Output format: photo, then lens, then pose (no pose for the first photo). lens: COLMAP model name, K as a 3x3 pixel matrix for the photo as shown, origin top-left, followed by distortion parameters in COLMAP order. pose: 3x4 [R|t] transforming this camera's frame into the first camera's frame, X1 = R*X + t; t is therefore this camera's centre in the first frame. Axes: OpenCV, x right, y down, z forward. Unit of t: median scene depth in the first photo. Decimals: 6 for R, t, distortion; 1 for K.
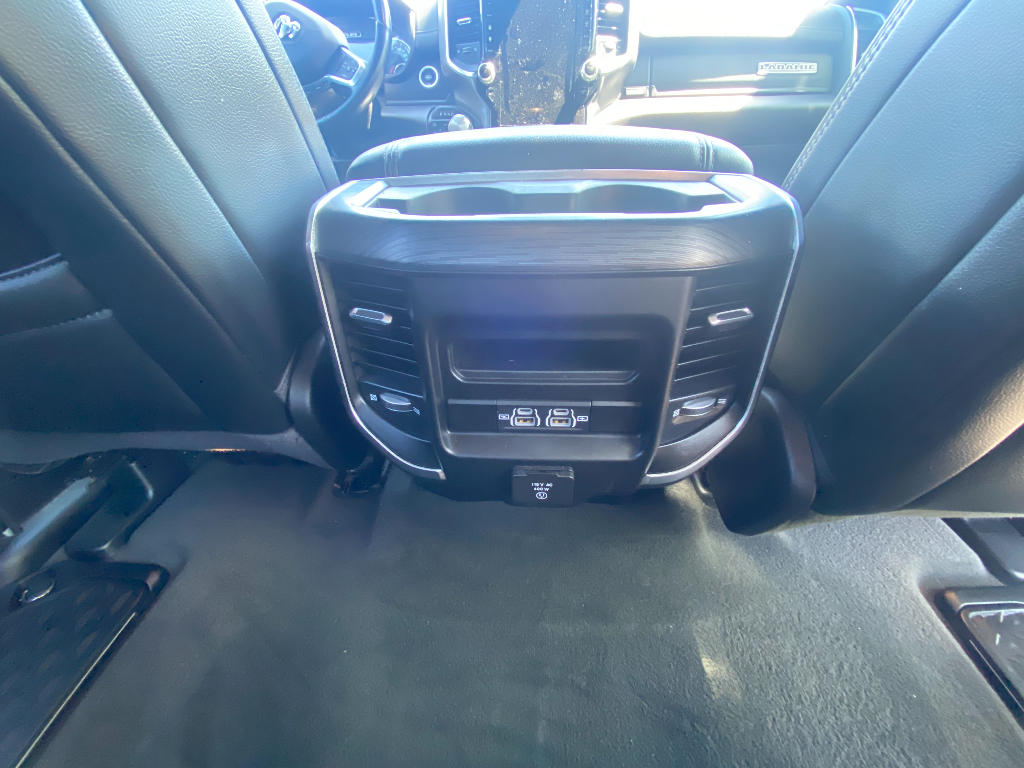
lens RADIAL K [[419.5, 0, 512.8], [0, 419.5, 387.1], [0, 0, 1]] dist [0.009324, -0.015060]
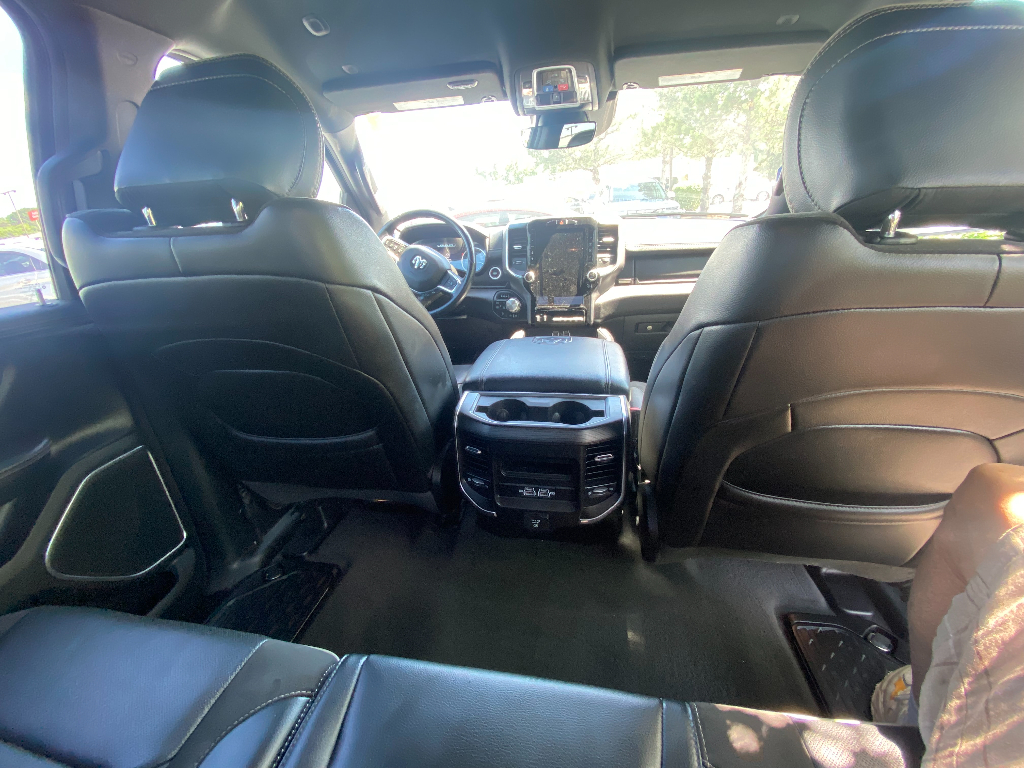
lens RADIAL K [[419.5, 0, 505.2], [0, 419.5, 382.5], [0, 0, 1]] dist [0.009324, -0.015060]
pose [[0.990674, 0.020110, -0.134760, 0.081569], [-0.043711, 0.983679, -0.174540, -0.048509], [0.129050, 0.178803, 0.975385, -0.612376]]
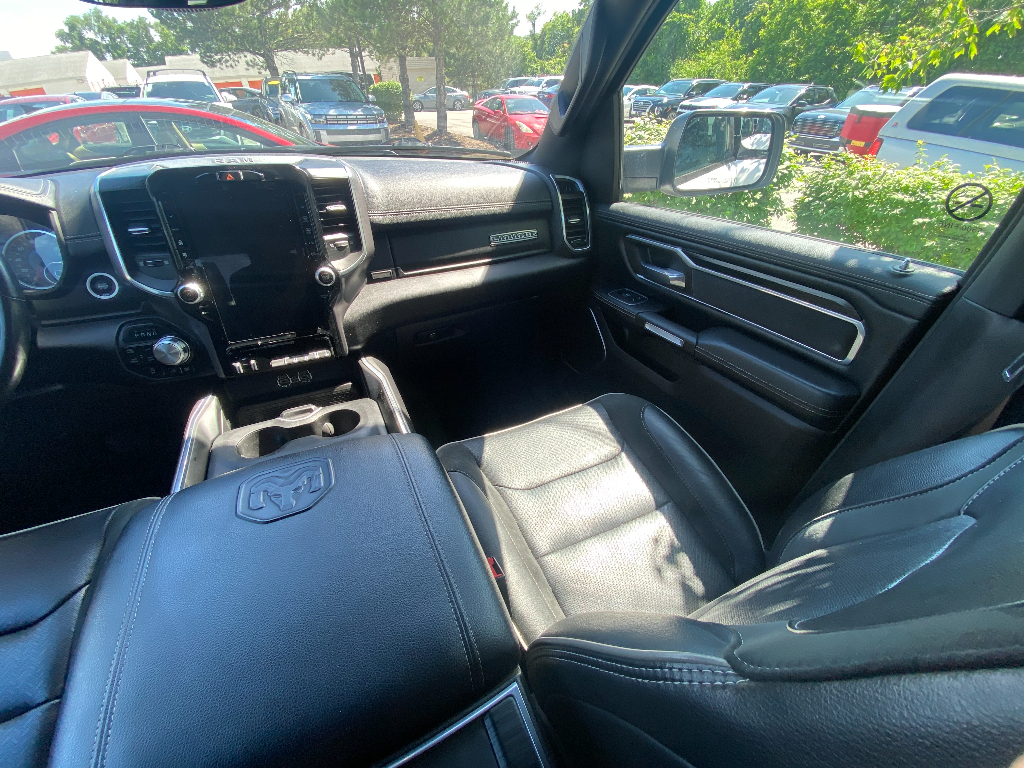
lens RADIAL K [[419.5, 0, 517.2], [0, 419.5, 386.0], [0, 0, 1]] dist [0.009324, -0.015060]
pose [[0.876595, -0.240006, 0.417106, 0.120077], [0.233215, 0.970042, 0.068041, -0.531464], [-0.420941, 0.037631, 0.906307, 0.006800]]
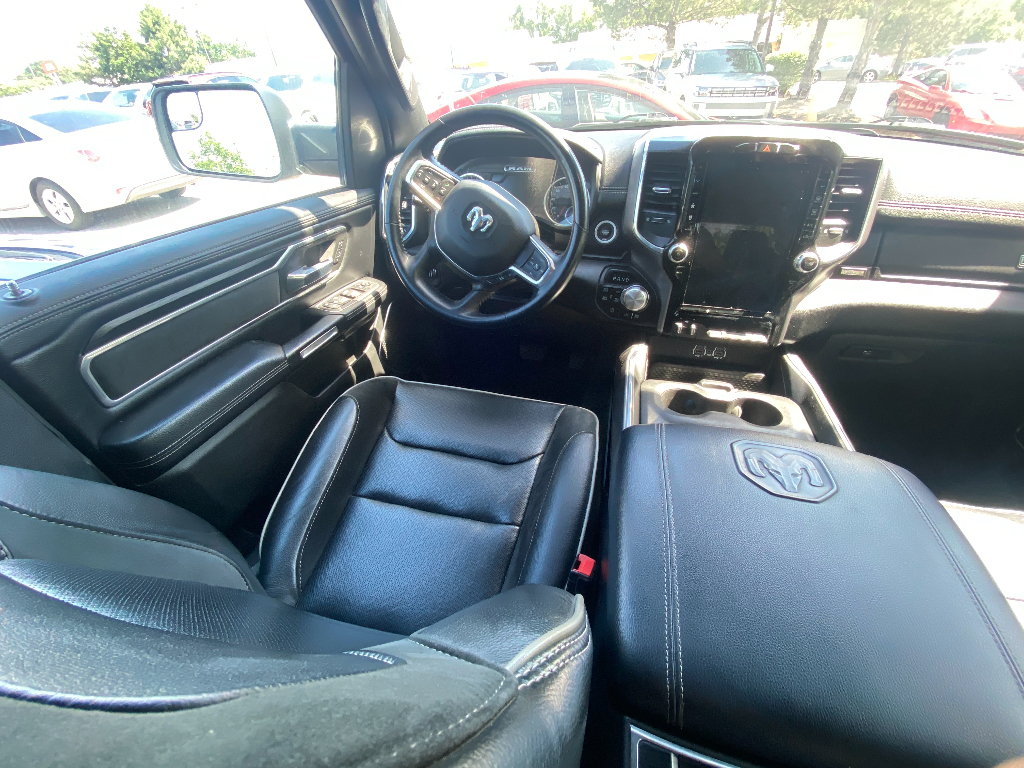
lens RADIAL K [[419.5, 0, 506.0], [0, 419.5, 386.2], [0, 0, 1]] dist [0.009324, -0.015060]
pose [[0.976684, 0.130790, -0.170244, -0.255816], [-0.119155, 0.989893, 0.076897, -0.541421], [0.178581, -0.054818, 0.982397, 0.041803]]
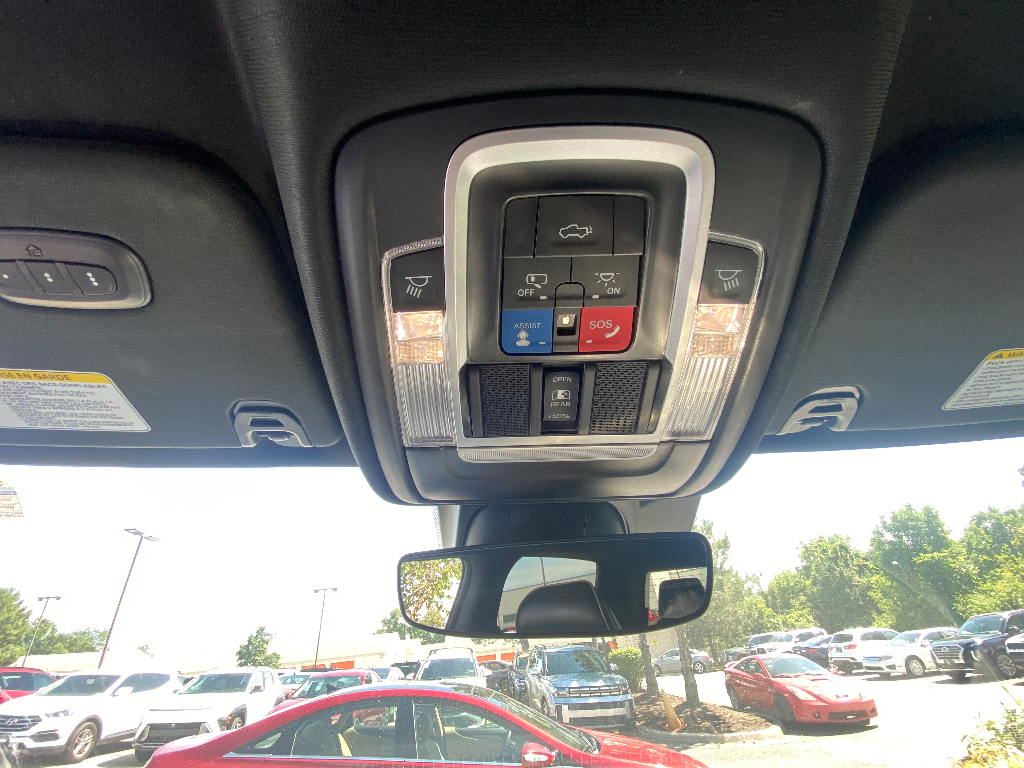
lens RADIAL K [[419.5, 0, 512.1], [0, 419.5, 381.0], [0, 0, 1]] dist [0.009324, -0.015060]
pose [[0.999026, 0.017569, 0.040480, -0.000444], [0.030628, 0.384332, -0.922687, -0.947838], [-0.031768, 0.923028, 0.383419, 0.457108]]
